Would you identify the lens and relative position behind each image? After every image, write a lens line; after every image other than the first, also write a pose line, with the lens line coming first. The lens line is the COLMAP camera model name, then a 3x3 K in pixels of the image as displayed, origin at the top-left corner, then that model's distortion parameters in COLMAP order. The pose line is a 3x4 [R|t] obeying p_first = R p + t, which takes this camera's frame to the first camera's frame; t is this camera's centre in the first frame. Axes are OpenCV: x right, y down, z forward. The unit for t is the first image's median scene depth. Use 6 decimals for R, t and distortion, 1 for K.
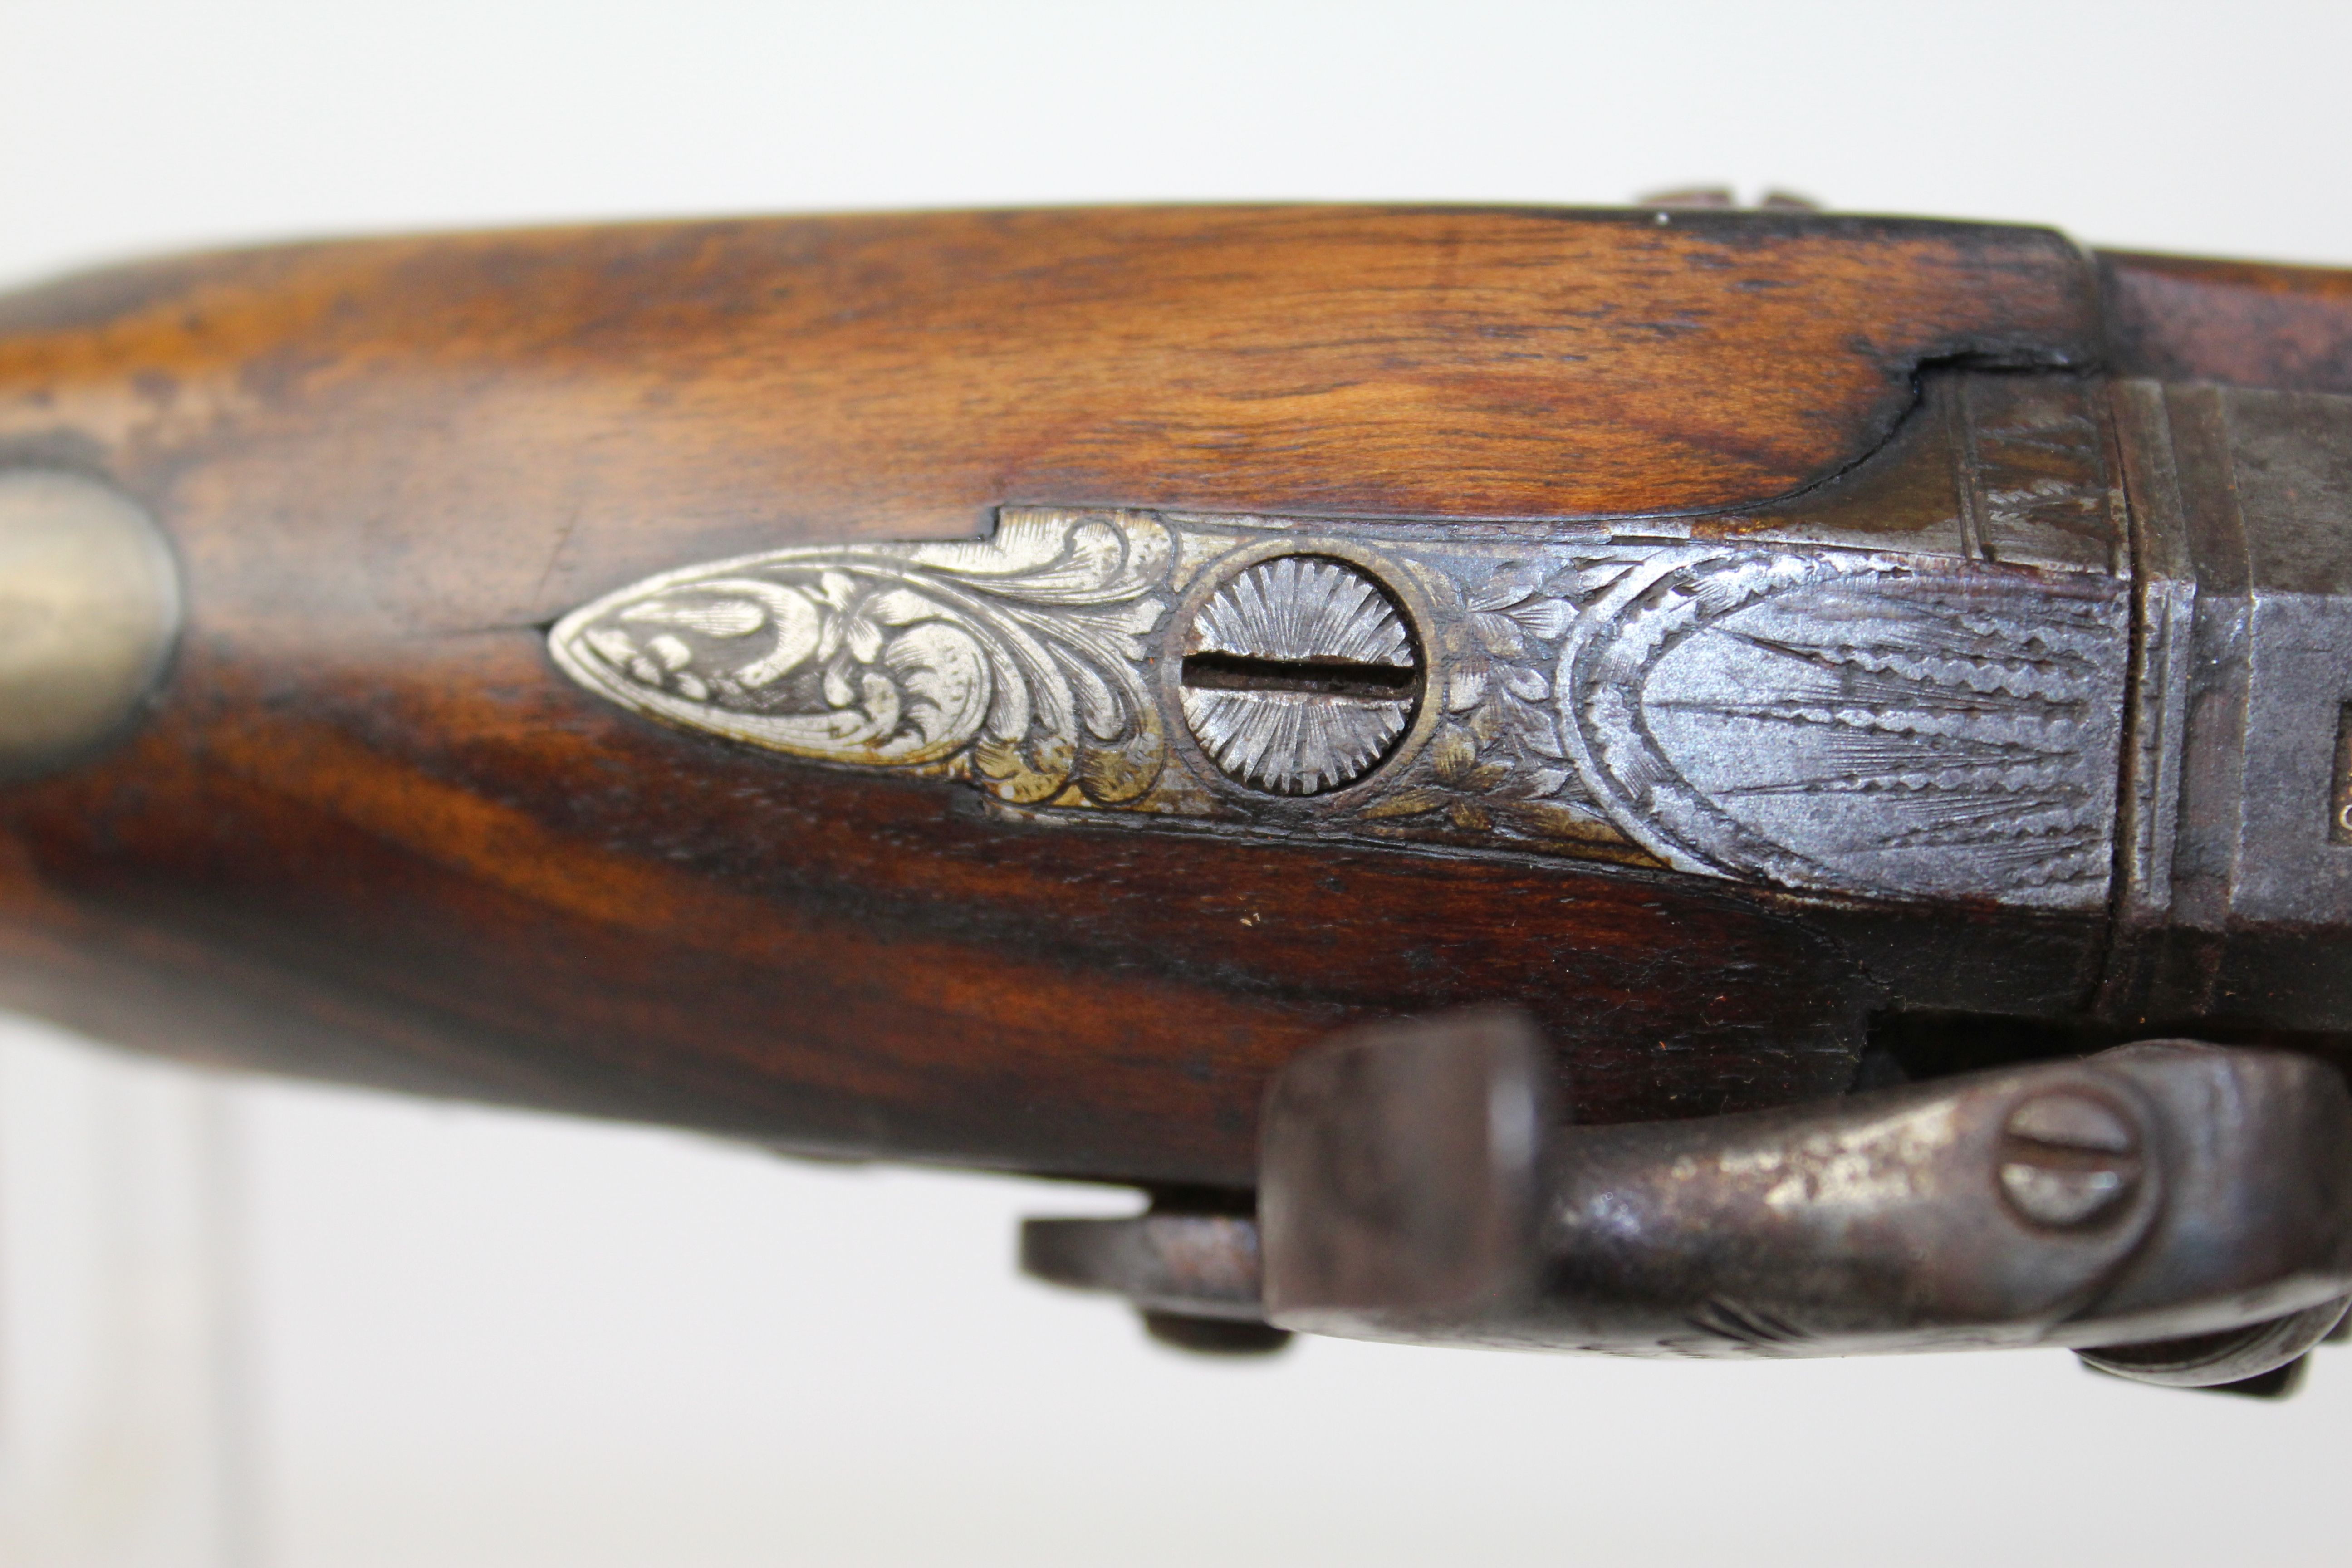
lens RADIAL K [[4554.7, 0, 1176.1], [0, 4554.7, 786.1], [0, 0, 1]] dist [0.004452, 0.000000]
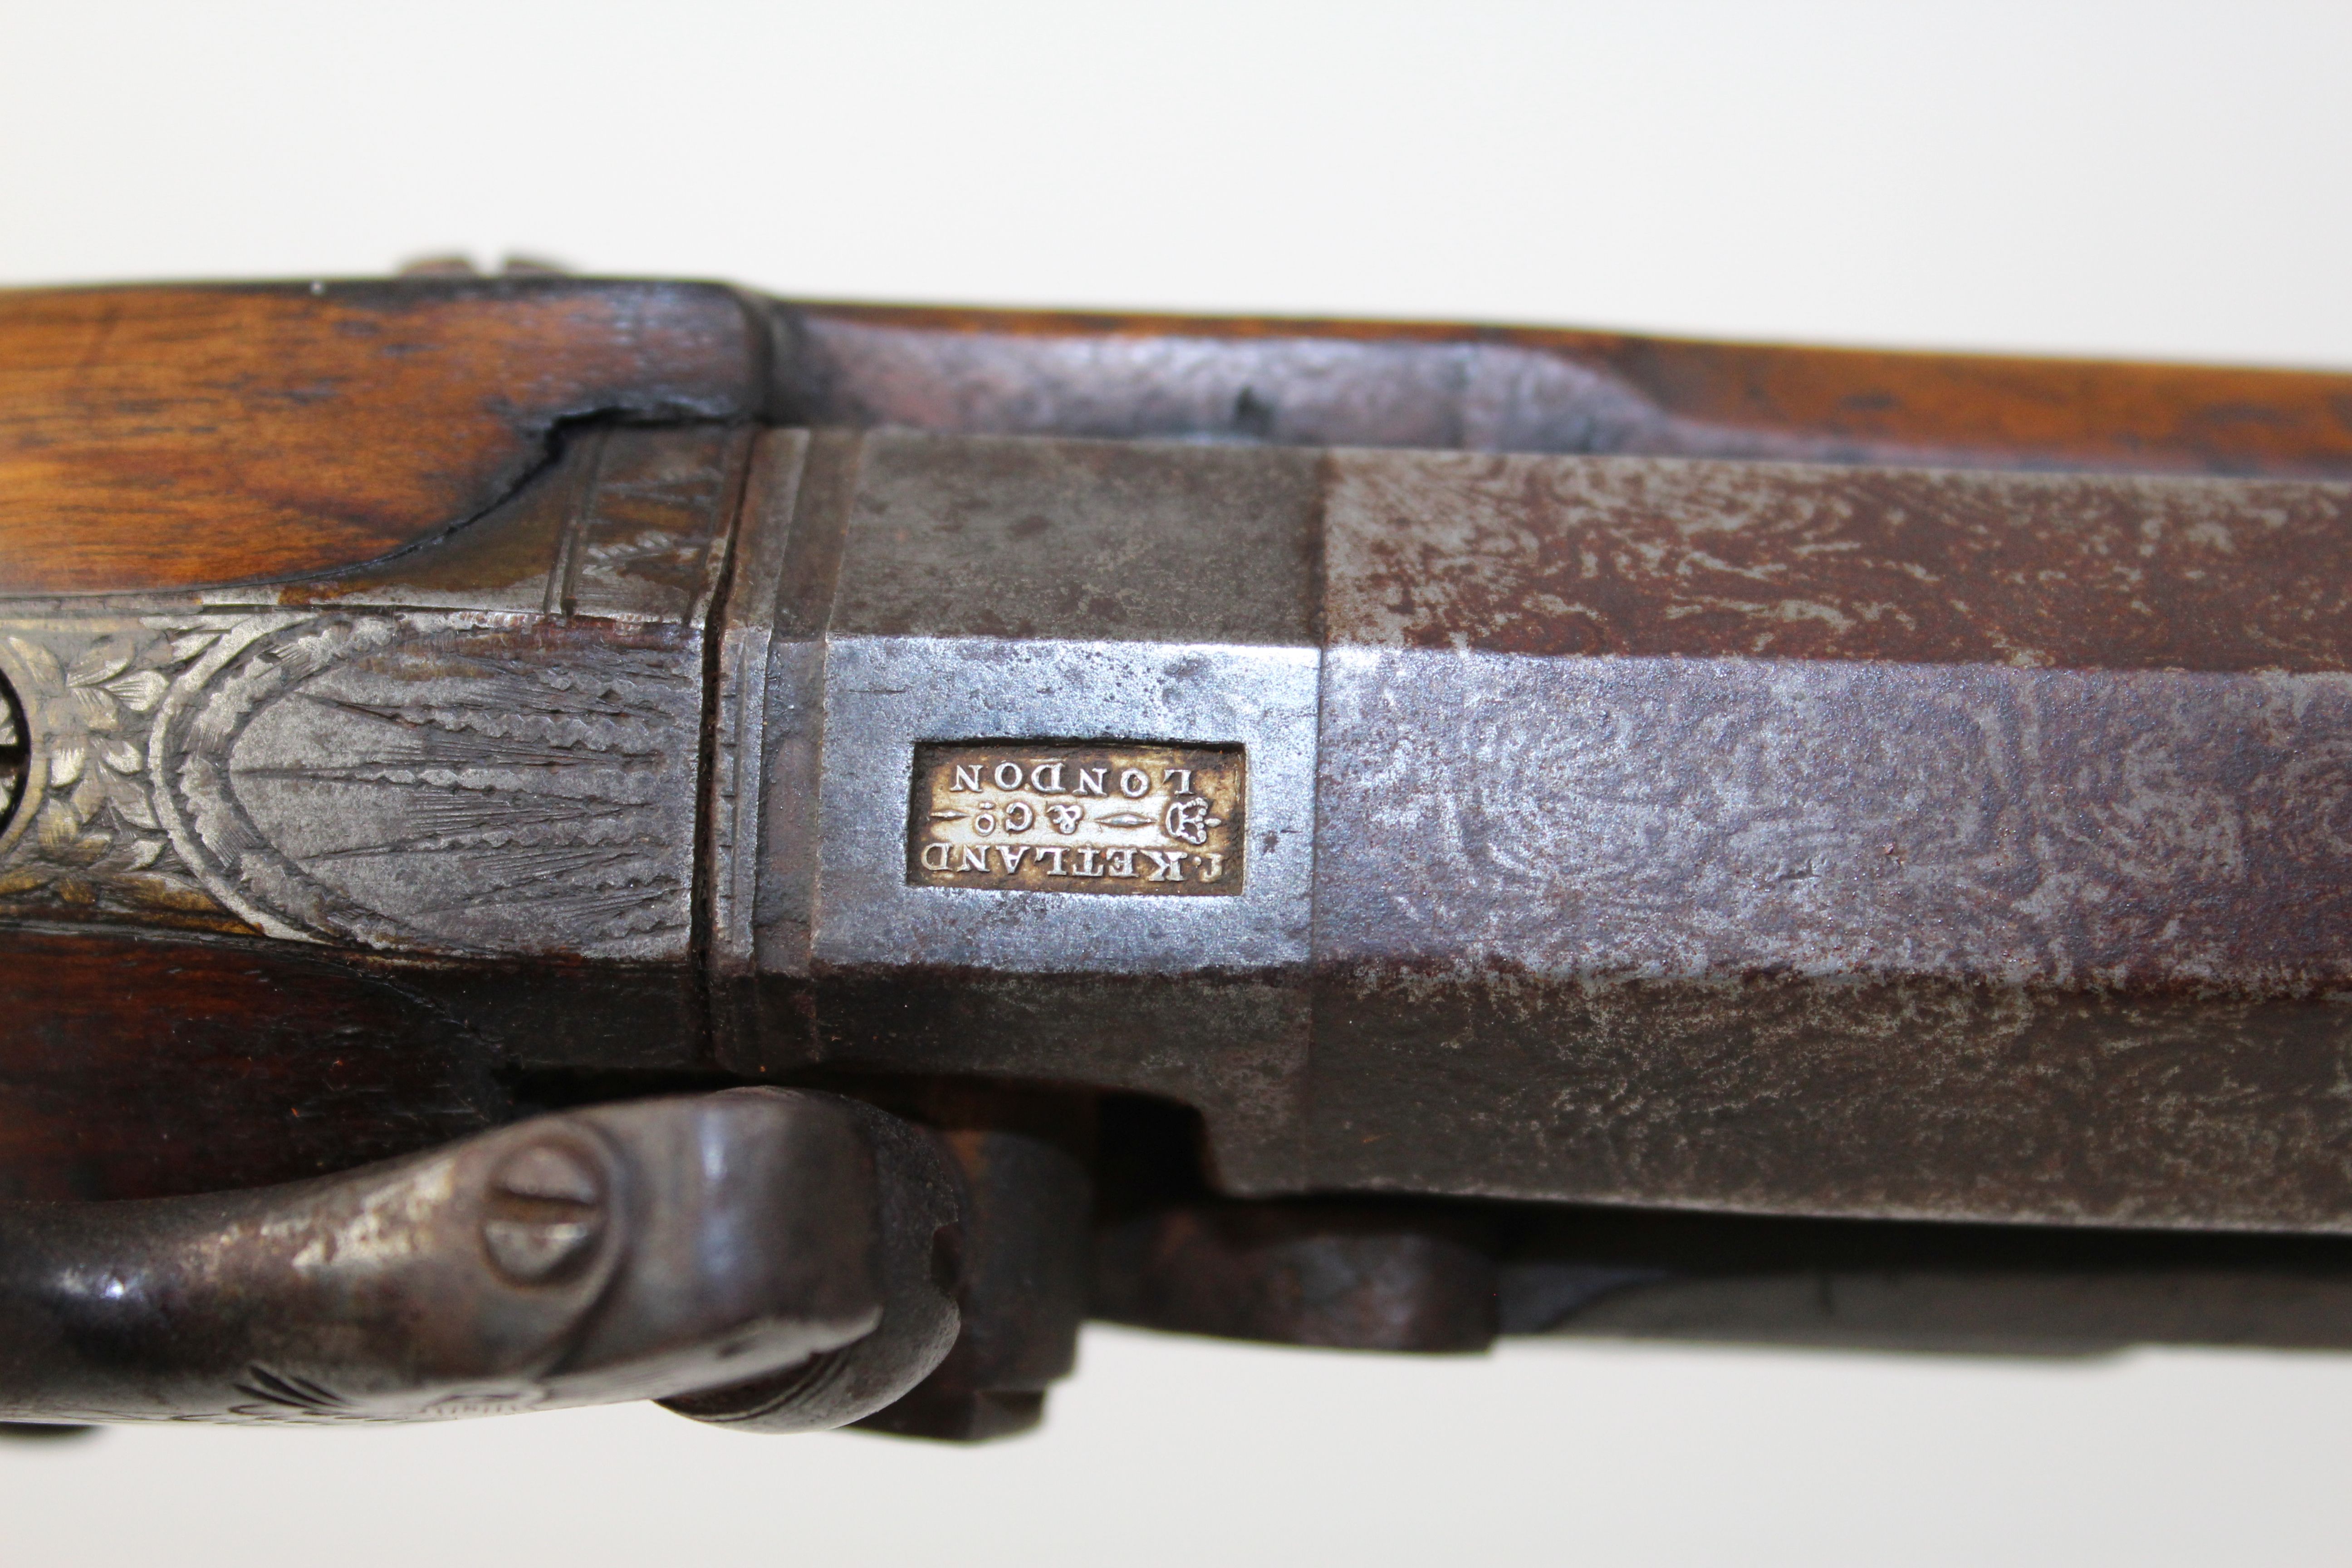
lens RADIAL K [[4554.7, 0, 1176.1], [0, 4554.7, 780.7], [0, 0, 1]] dist [0.004452, 0.000000]
pose [[0.999017, -0.039877, -0.019381, 0.329089], [0.039477, 0.999008, -0.020610, 0.012741], [0.020184, 0.019824, 0.999600, 0.003718]]
